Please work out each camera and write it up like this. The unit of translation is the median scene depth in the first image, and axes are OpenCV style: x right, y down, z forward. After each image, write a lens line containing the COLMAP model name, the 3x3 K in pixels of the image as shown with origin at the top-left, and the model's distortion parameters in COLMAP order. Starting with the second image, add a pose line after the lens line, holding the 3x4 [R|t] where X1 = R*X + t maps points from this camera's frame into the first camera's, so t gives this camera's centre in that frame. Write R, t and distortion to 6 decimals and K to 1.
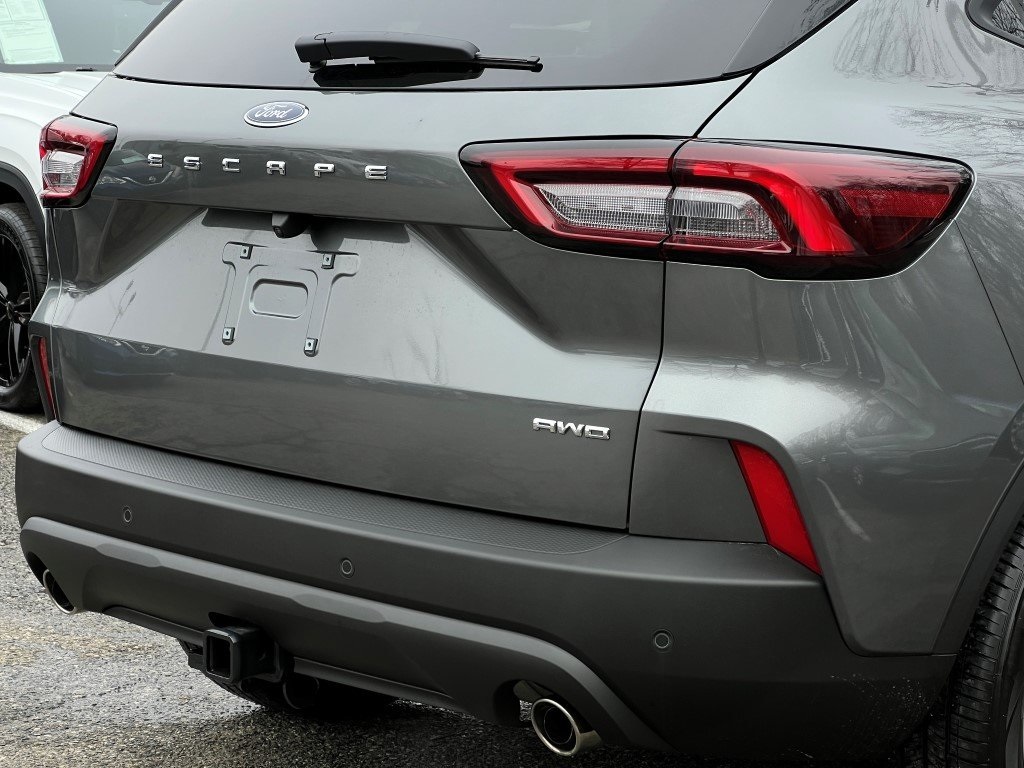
lens RADIAL K [[2333.8, 0, 507.7], [0, 2333.8, 382.7], [0, 0, 1]] dist [0.127303, 0.000000]
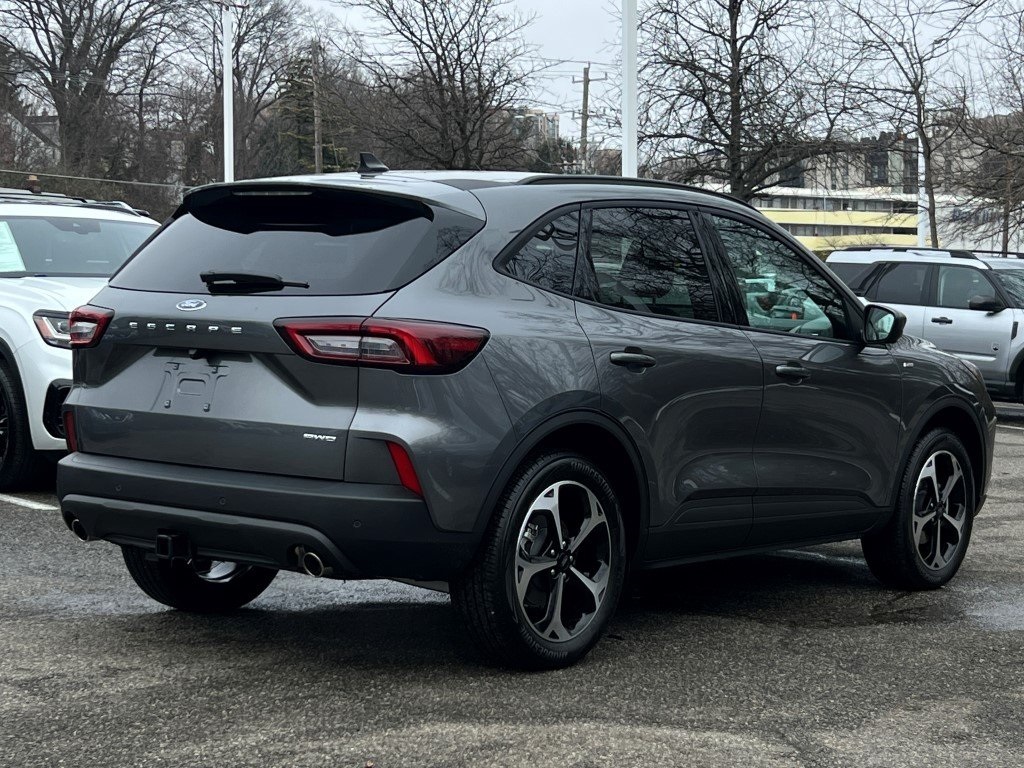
lens RADIAL K [[1893.4, 0, 515.8], [0, 1893.4, 394.3], [0, 0, 1]] dist [0.233480, 0.000000]
pose [[0.995459, 0.002906, 0.095148, 0.040164], [0.003578, 0.997686, -0.067897, 0.103362], [-0.095125, 0.067929, 0.993145, -0.905508]]
